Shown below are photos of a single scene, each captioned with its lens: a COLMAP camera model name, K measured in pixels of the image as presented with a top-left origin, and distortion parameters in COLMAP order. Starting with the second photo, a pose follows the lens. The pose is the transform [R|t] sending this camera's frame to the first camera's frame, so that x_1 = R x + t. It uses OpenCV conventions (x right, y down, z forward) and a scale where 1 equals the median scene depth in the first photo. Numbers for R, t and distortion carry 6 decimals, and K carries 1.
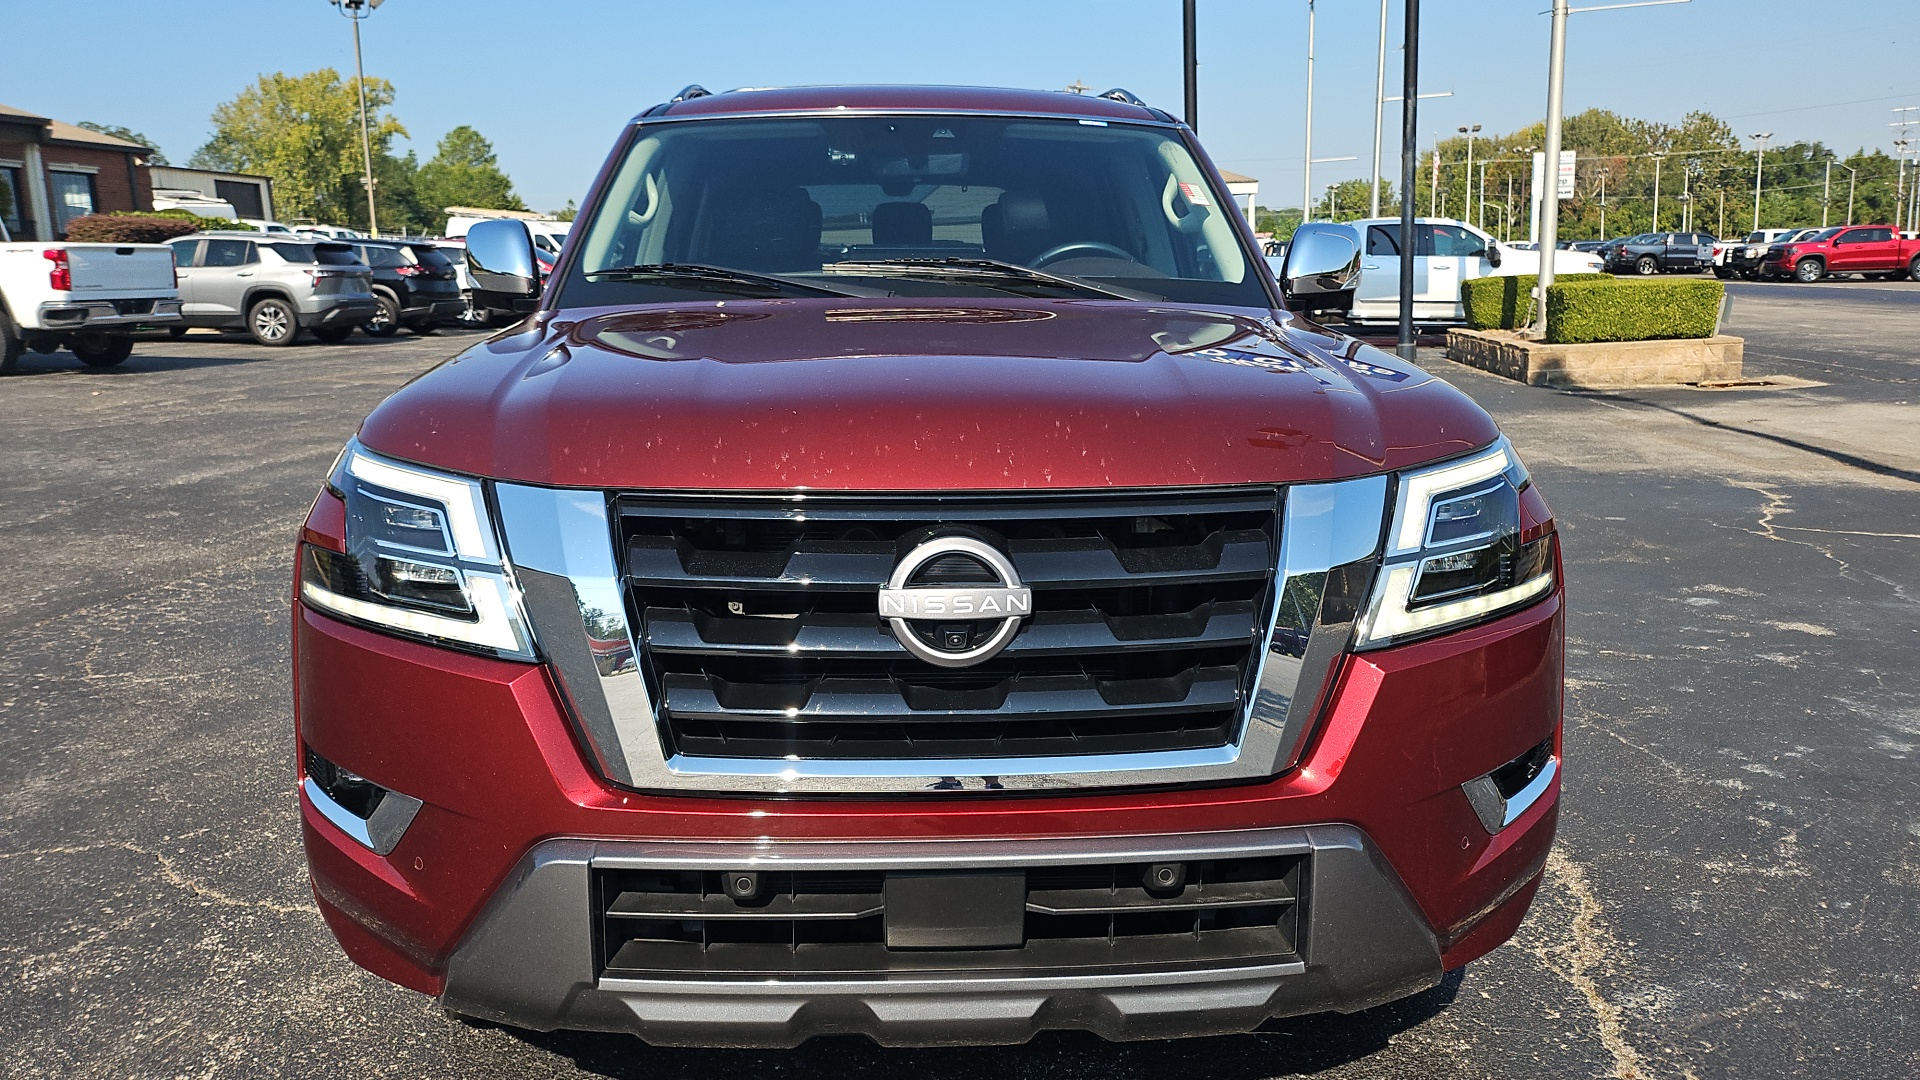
lens RADIAL K [[1348.0, 0, 968.3], [0, 1348.0, 543.8], [0, 0, 1]] dist [0.058692, -0.077043]
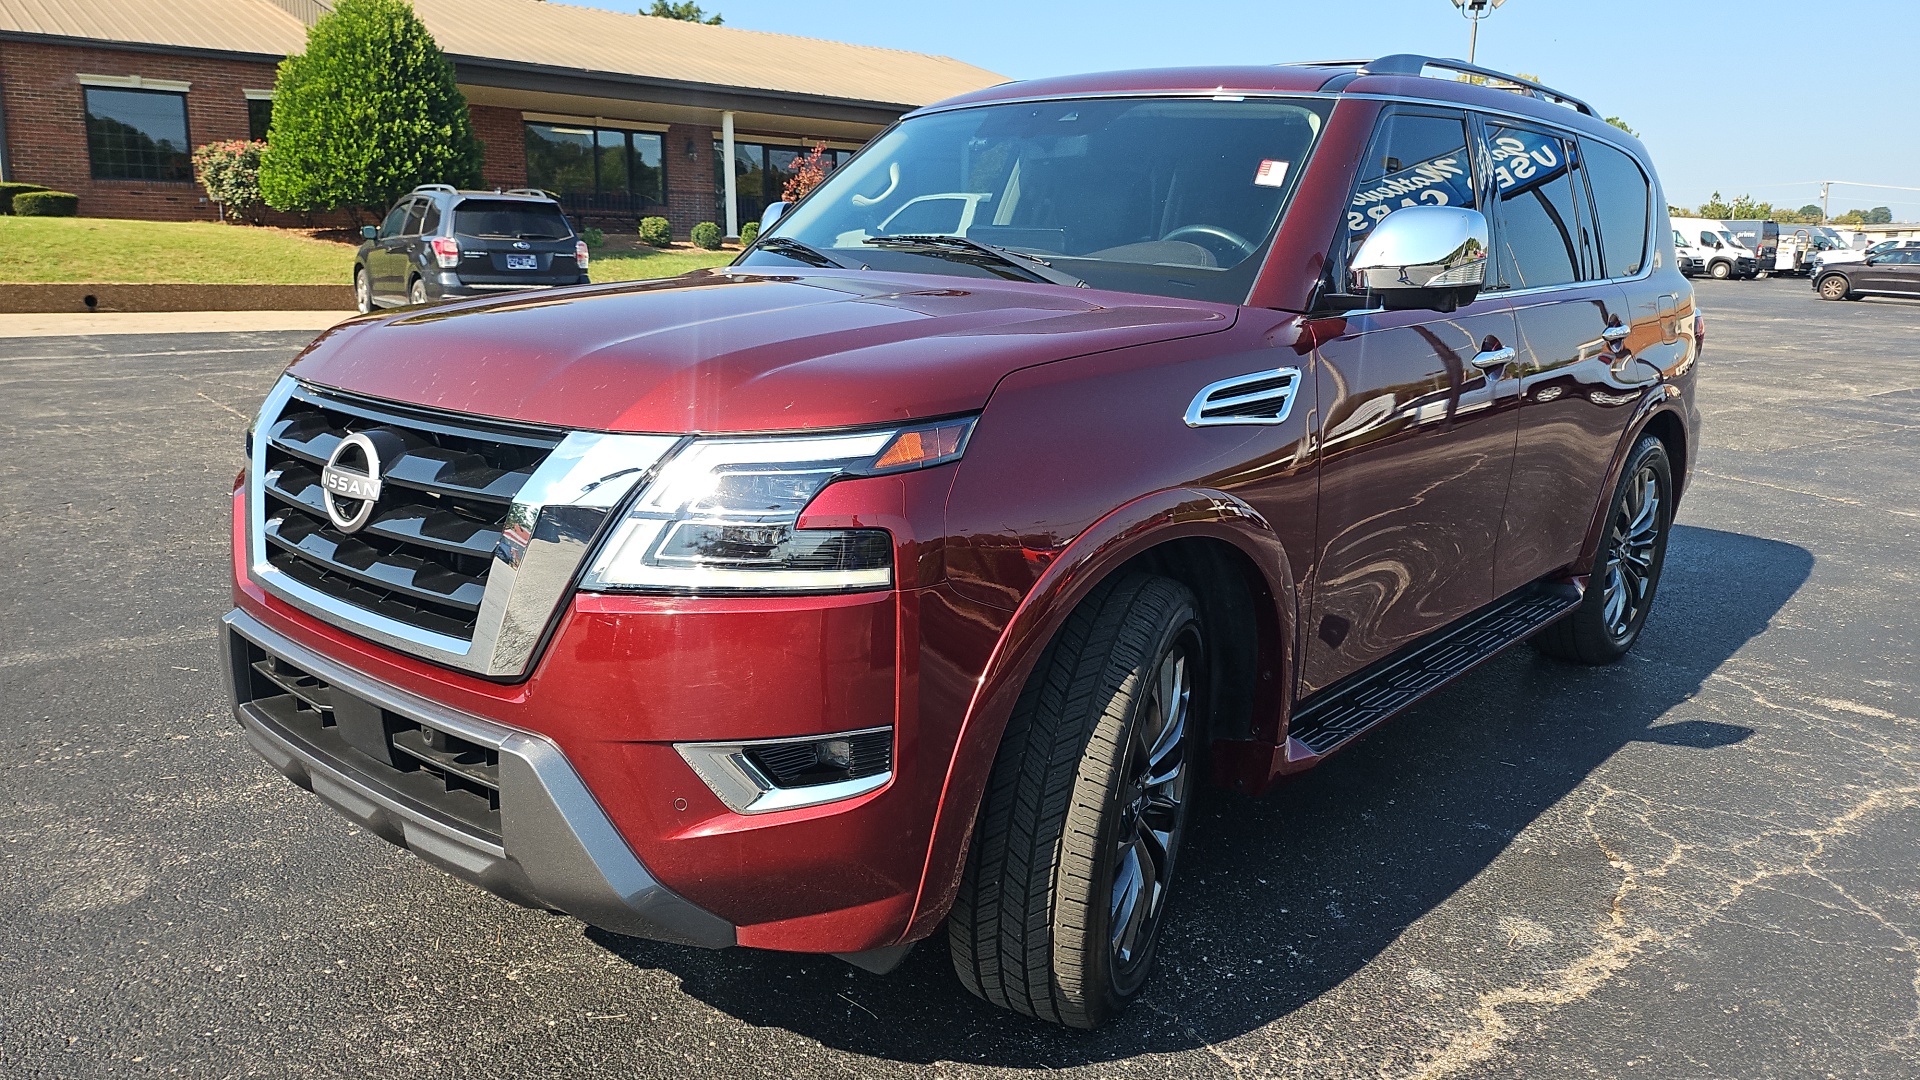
lens RADIAL K [[1348.0, 0, 977.4], [0, 1348.0, 540.9], [0, 0, 1]] dist [0.058692, -0.077043]
pose [[0.722468, 0.159905, -0.672659, 1.259268], [-0.159012, 0.985237, 0.063425, -0.077633], [0.672871, 0.061138, 0.737229, 0.422967]]
